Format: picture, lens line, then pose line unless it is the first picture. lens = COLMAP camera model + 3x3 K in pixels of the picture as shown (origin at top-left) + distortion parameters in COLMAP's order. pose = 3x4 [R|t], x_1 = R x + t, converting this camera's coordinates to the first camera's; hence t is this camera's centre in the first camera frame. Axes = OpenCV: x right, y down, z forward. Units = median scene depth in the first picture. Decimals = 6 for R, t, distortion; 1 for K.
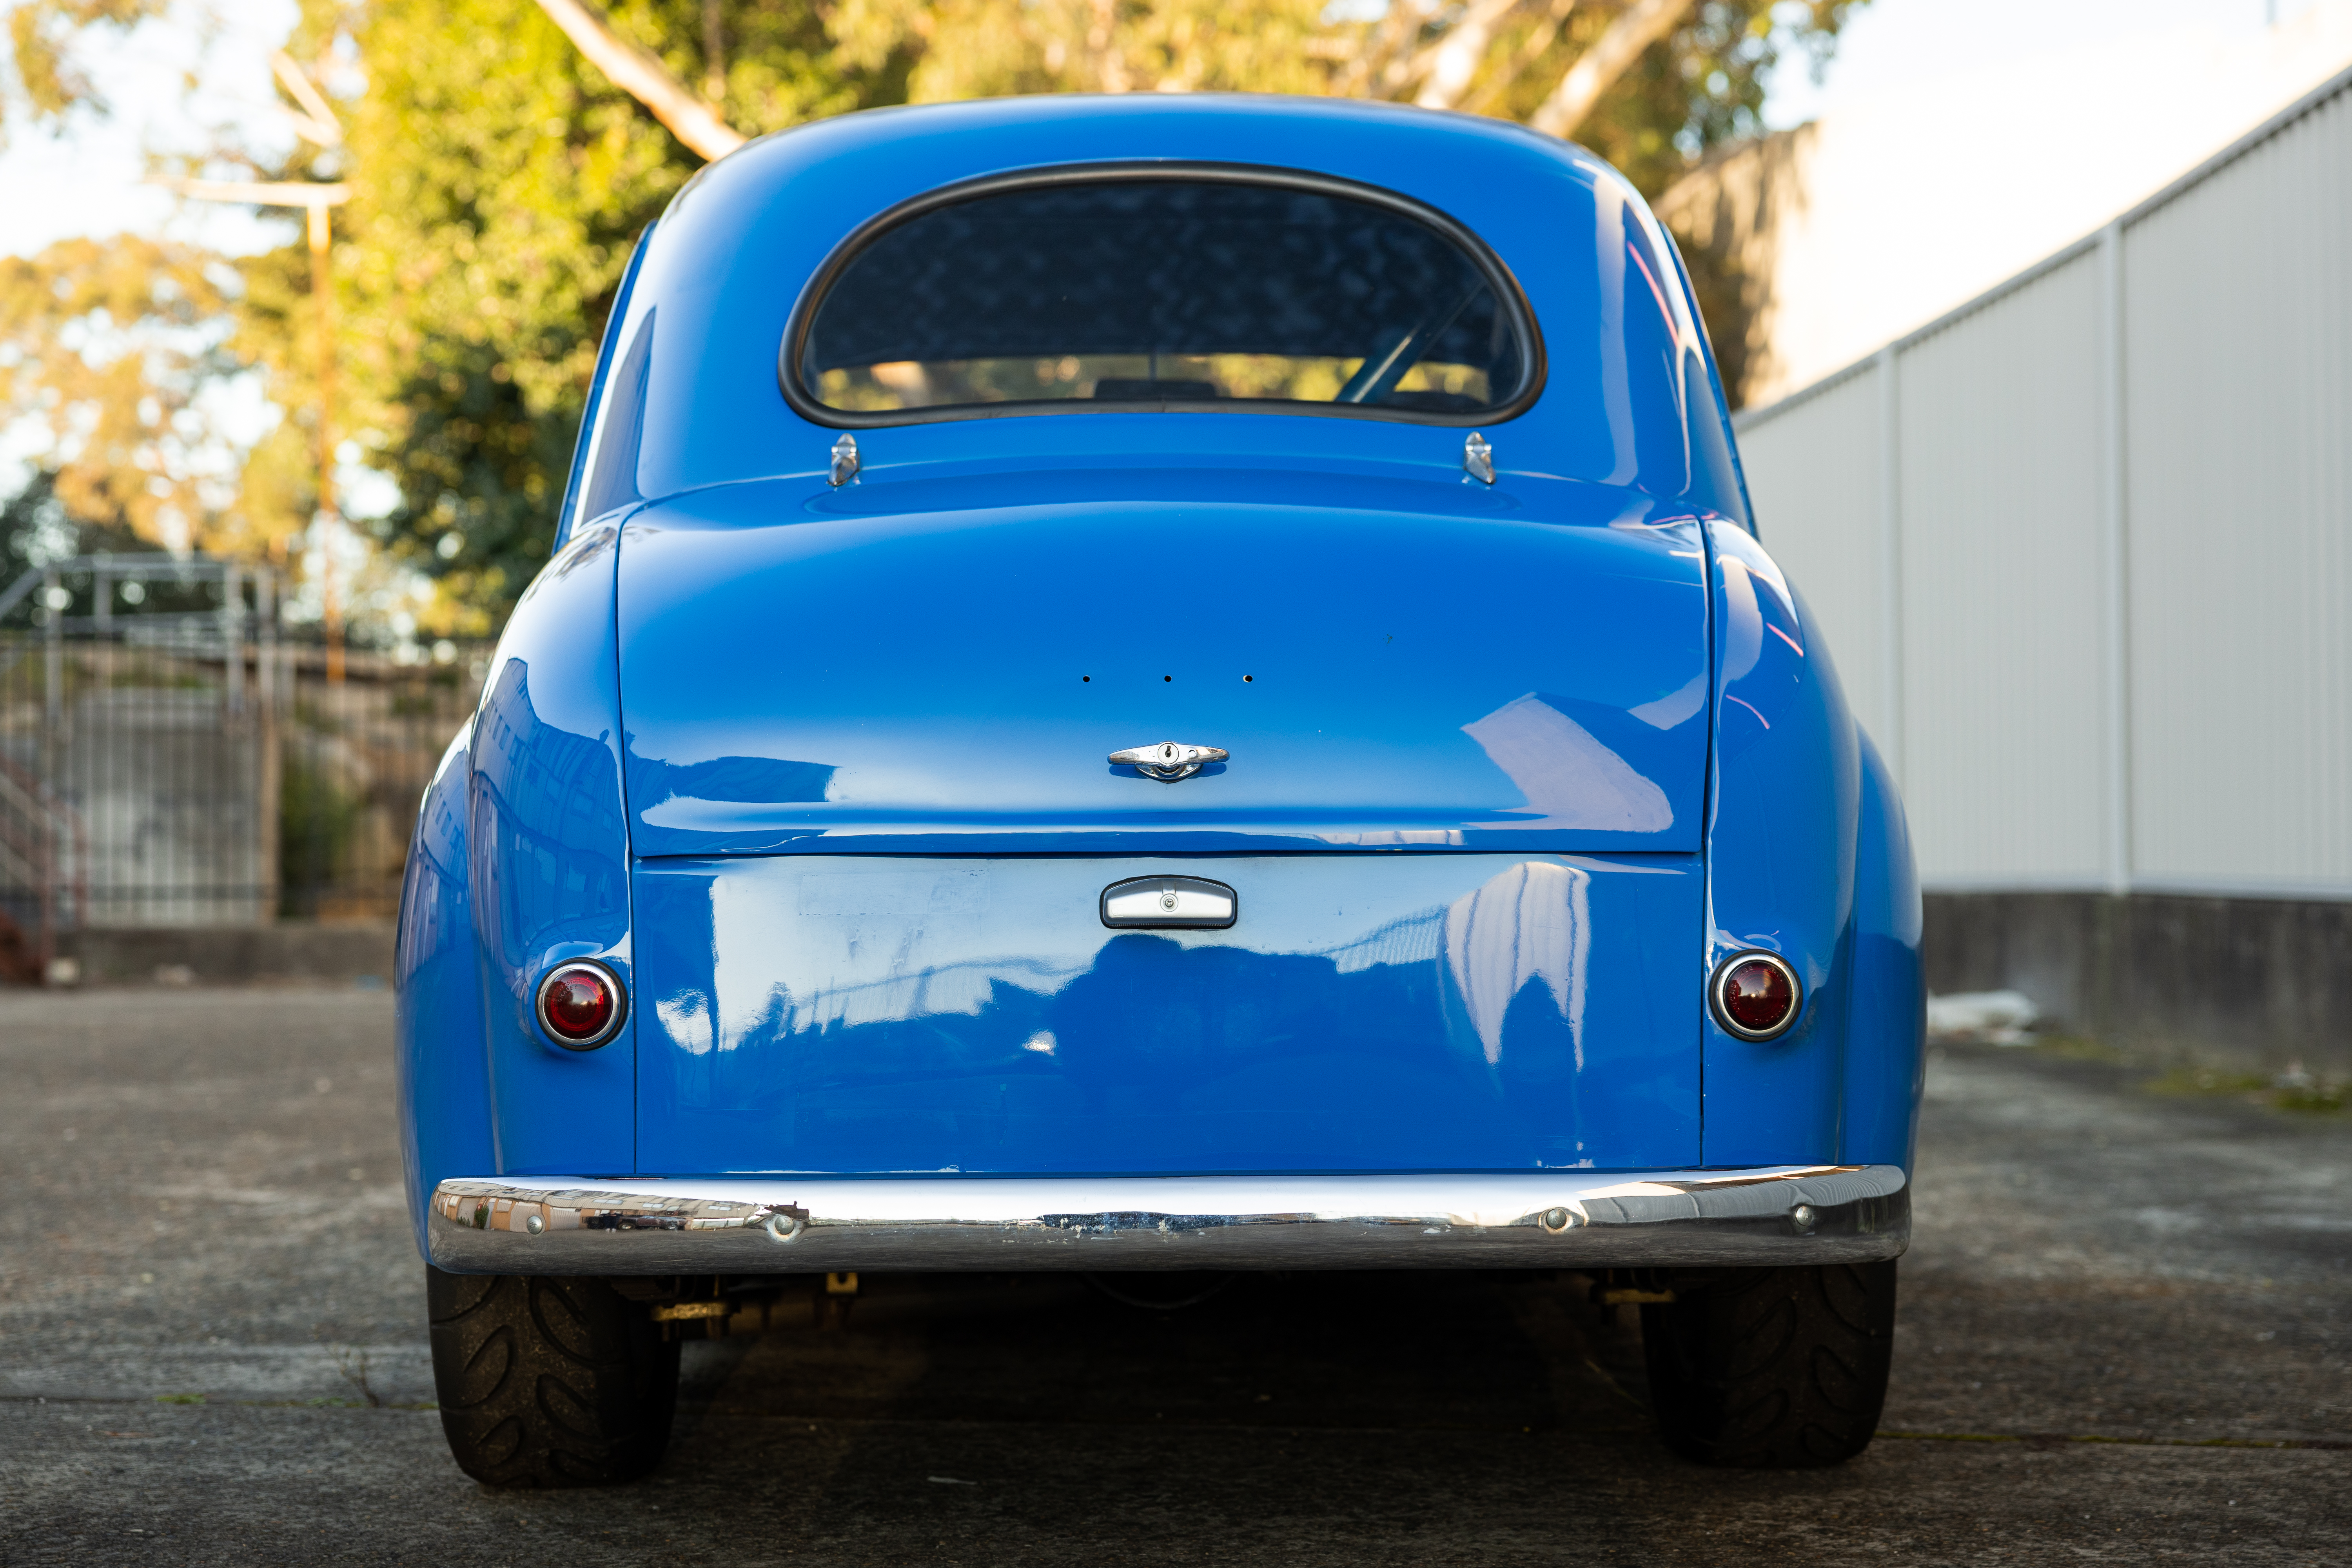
lens RADIAL K [[3874.0, 0, 1169.8], [0, 3874.0, 783.9], [0, 0, 1]] dist [0.026909, 0.000000]
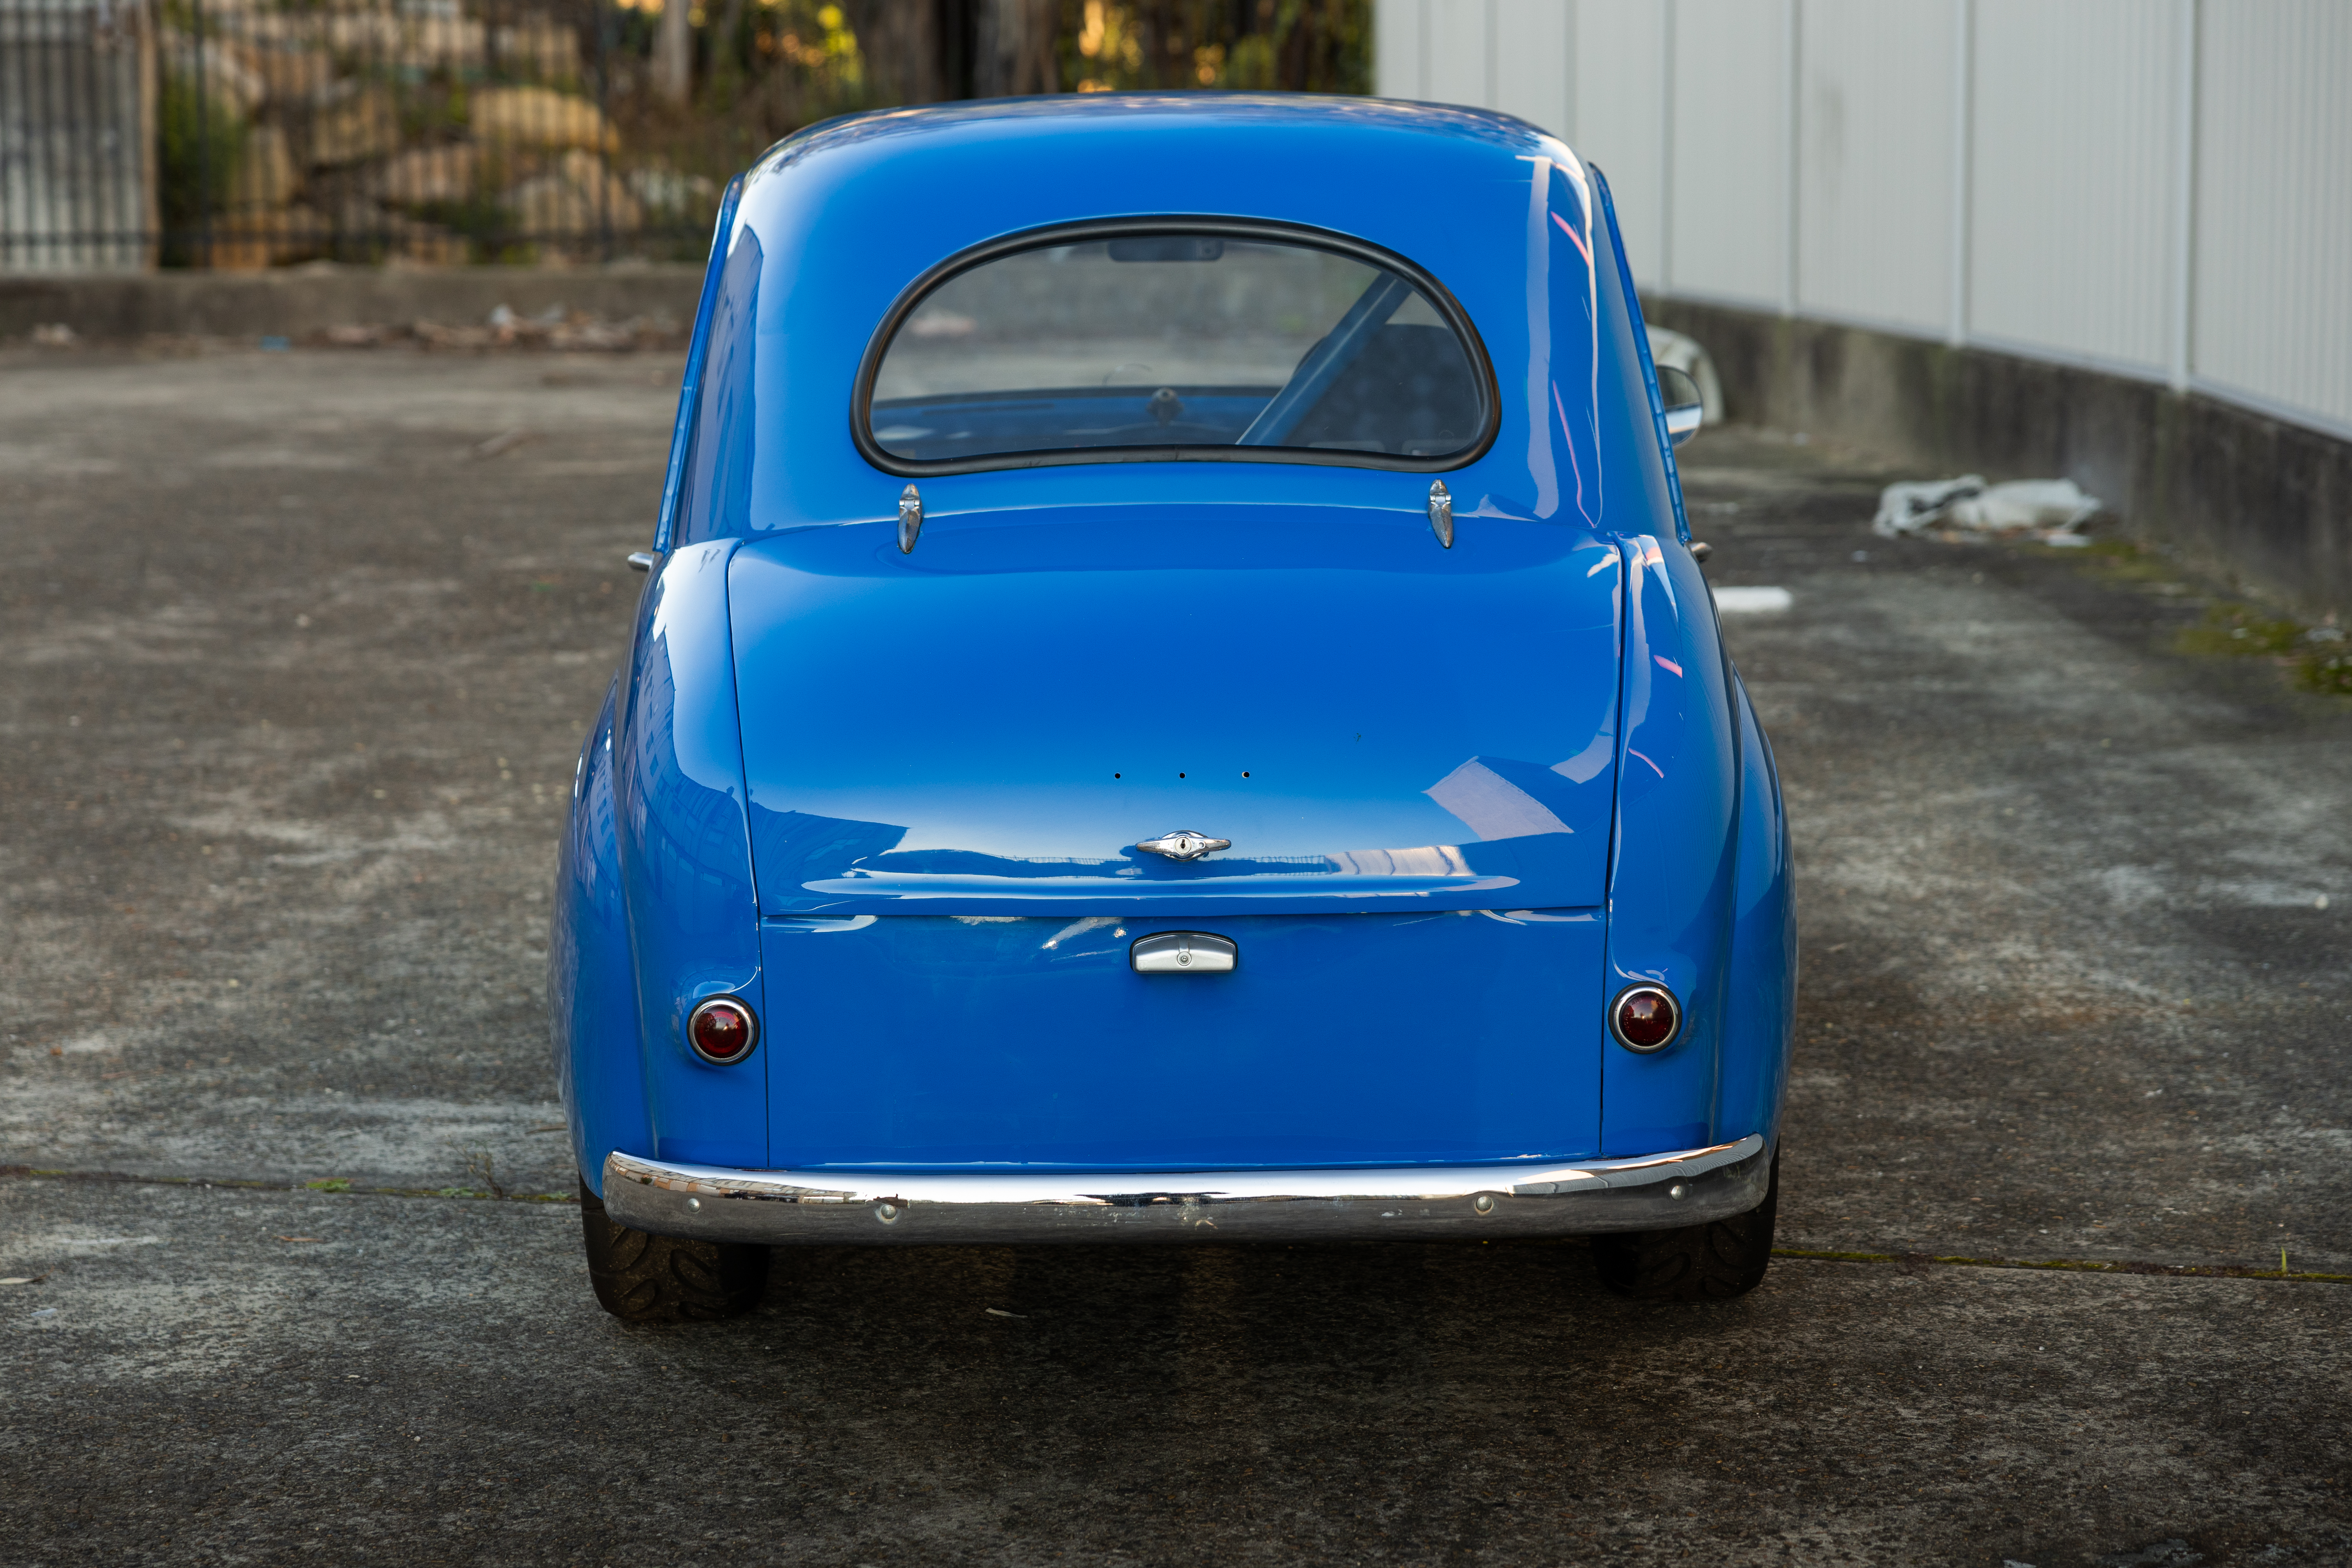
lens RADIAL K [[4563.9, 0, 1177.7], [0, 4563.9, 784.5], [0, 0, 1]] dist [0.019038, 0.000000]
pose [[0.999990, -0.004381, -0.000301, -0.001269], [0.004368, 0.985115, 0.171841, -0.234967], [-0.000457, -0.171841, 0.985125, -0.390983]]
